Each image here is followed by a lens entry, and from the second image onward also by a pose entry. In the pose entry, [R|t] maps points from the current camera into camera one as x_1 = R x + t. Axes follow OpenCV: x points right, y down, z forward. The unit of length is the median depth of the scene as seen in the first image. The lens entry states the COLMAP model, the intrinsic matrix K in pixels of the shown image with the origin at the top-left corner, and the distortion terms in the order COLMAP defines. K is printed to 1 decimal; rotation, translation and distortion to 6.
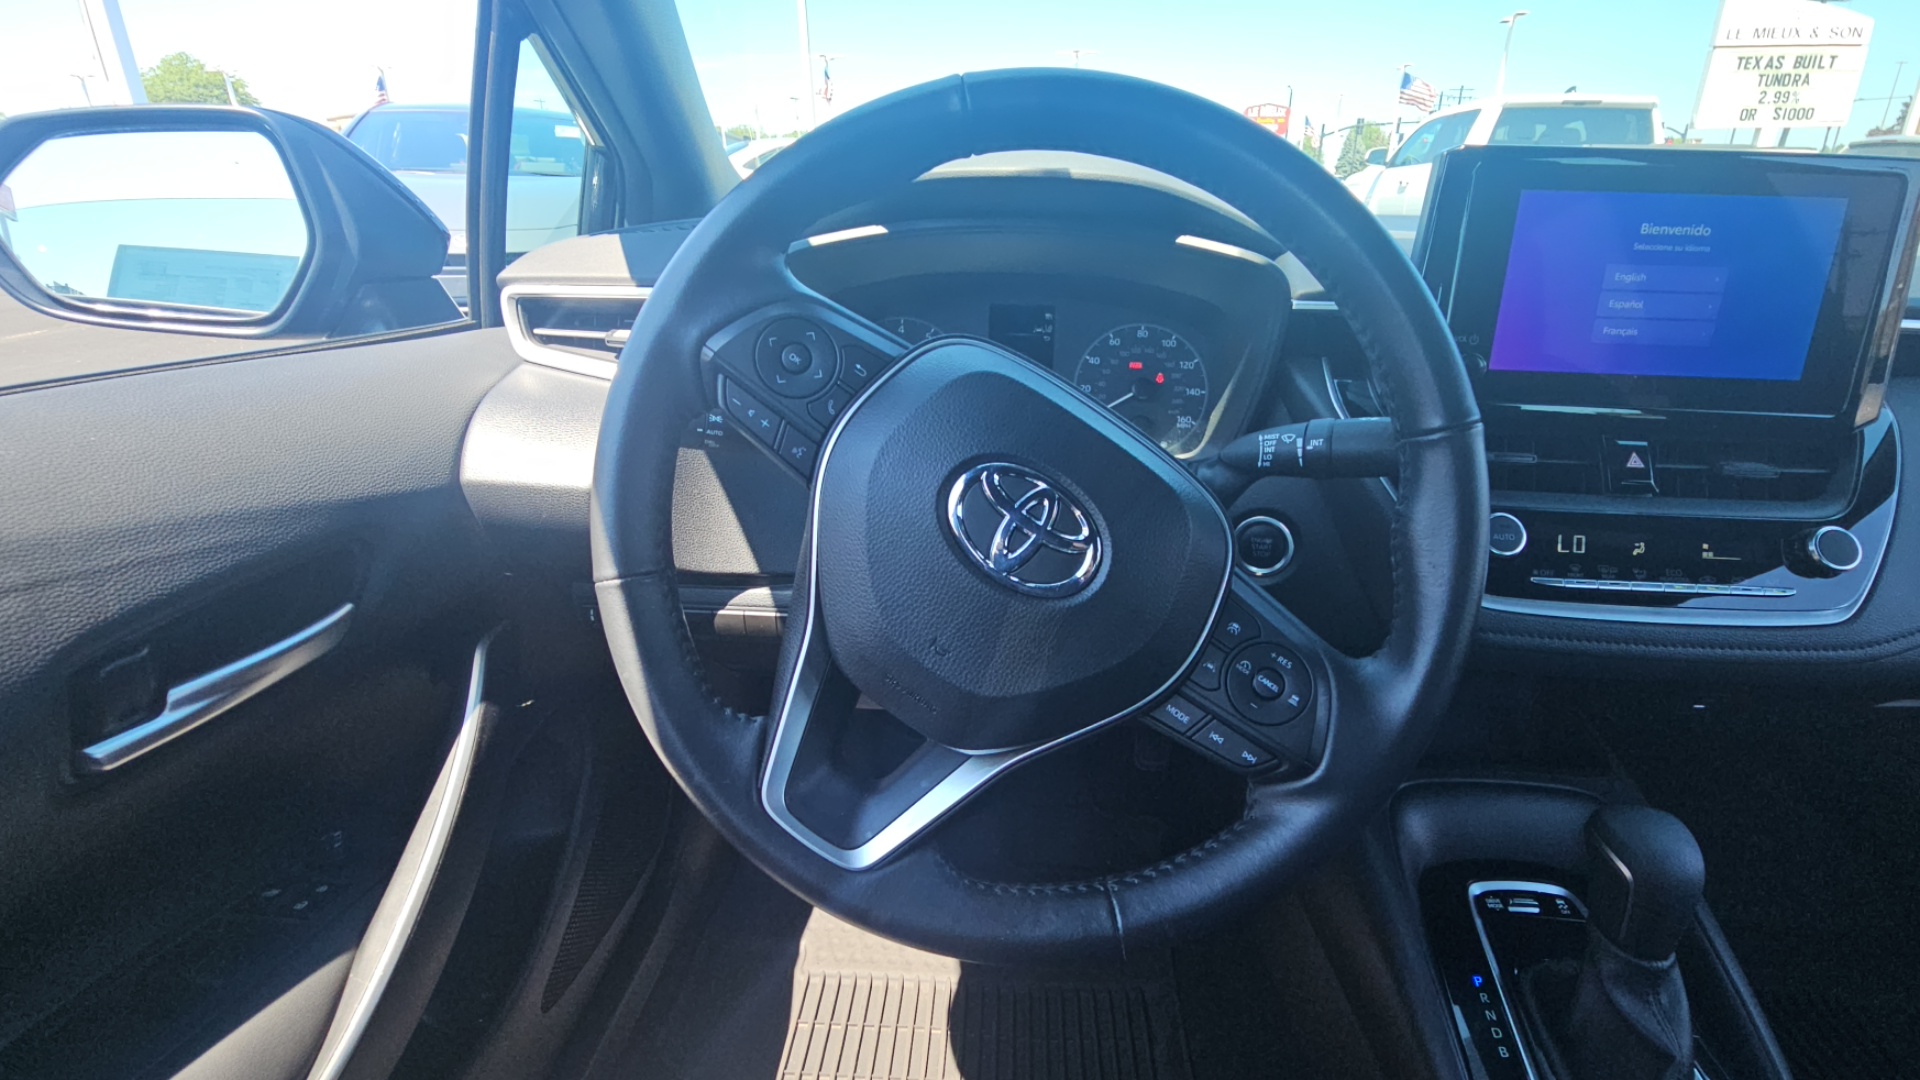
lens RADIAL K [[857.7, 0, 978.2], [0, 857.7, 541.8], [0, 0, 1]] dist [0.014457, -0.013122]
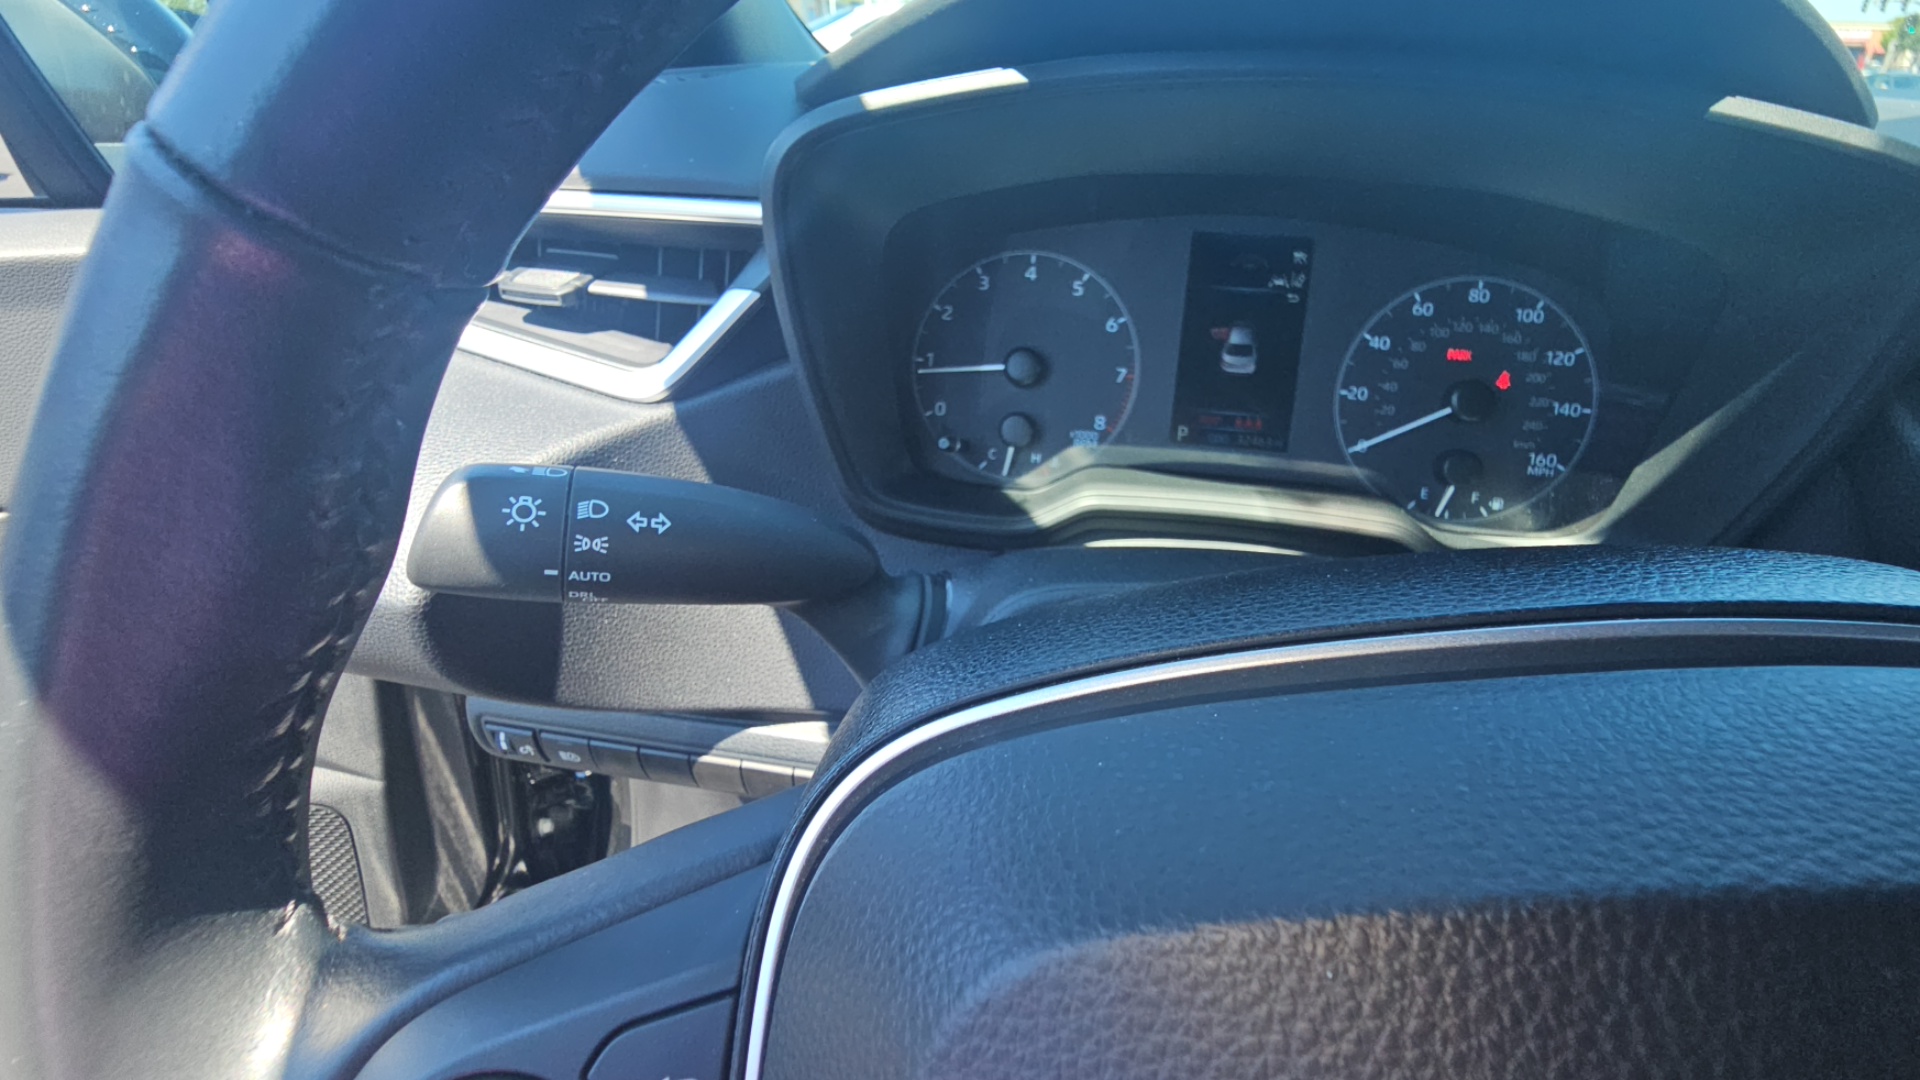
lens RADIAL K [[869.7, 0, 981.2], [0, 869.7, 541.4], [0, 0, 1]] dist [0.022858, -0.011856]
pose [[0.993681, 0.060581, -0.094488, -0.068207], [-0.049958, 0.992564, 0.111001, -0.160774], [0.100510, -0.105579, 0.989318, 0.488926]]
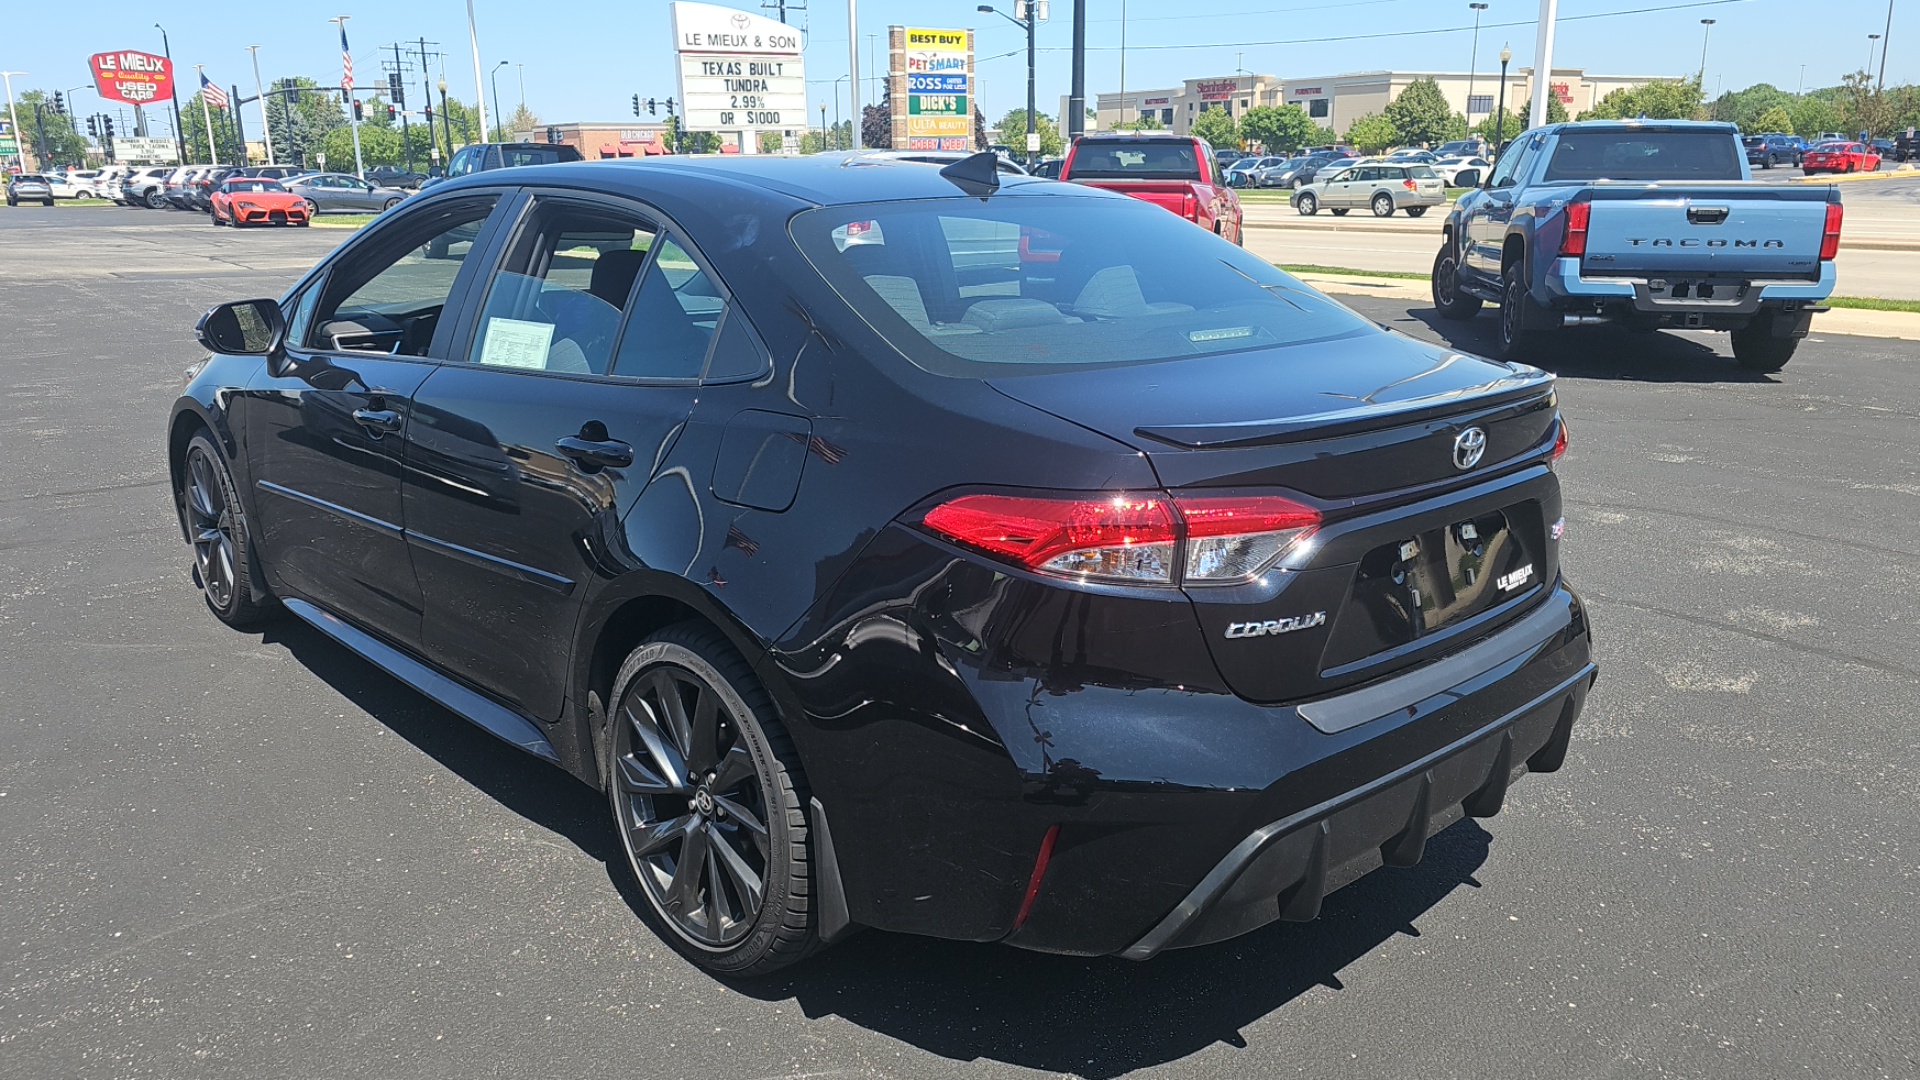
lens RADIAL K [[1406.7, 0, 959.0], [0, 1406.7, 540.8], [0, 0, 1]] dist [0.049830, -0.007889]
pose [[0.690999, -0.197407, 0.695378, -3.812822], [0.289273, 0.957117, -0.015741, 1.820146], [-0.662451, 0.212031, 0.718472, -6.394082]]
